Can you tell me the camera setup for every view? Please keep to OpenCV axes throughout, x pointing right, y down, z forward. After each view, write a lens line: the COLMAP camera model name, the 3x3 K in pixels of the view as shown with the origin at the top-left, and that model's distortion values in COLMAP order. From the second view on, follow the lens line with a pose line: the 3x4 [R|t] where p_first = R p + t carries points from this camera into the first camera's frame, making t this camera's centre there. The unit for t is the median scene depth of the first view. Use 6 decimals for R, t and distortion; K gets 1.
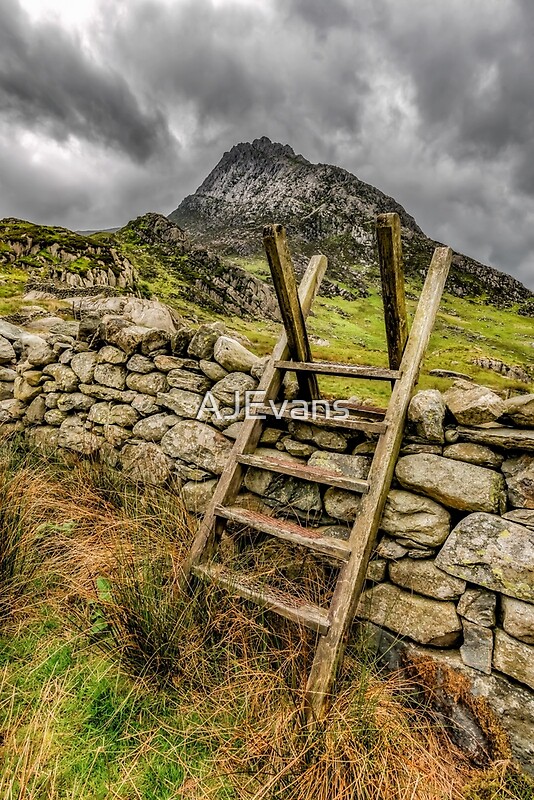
lens RADIAL K [[455.7, 0, 267.0], [0, 455.7, 400.0], [0, 0, 1]] dist [0.004459, 0.002164]
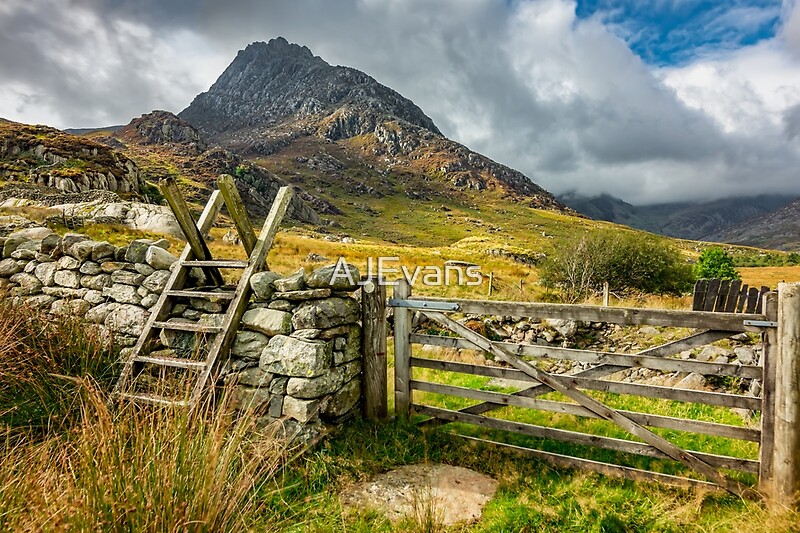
lens RADIAL K [[455.7, 0, 400.0], [0, 455.7, 266.5], [0, 0, 1]] dist [0.004459, 0.002164]
pose [[0.972276, -0.059584, 0.226117, 0.329429], [0.075010, 0.995361, -0.060244, 0.070769], [-0.221478, 0.075535, 0.972235, -0.564940]]
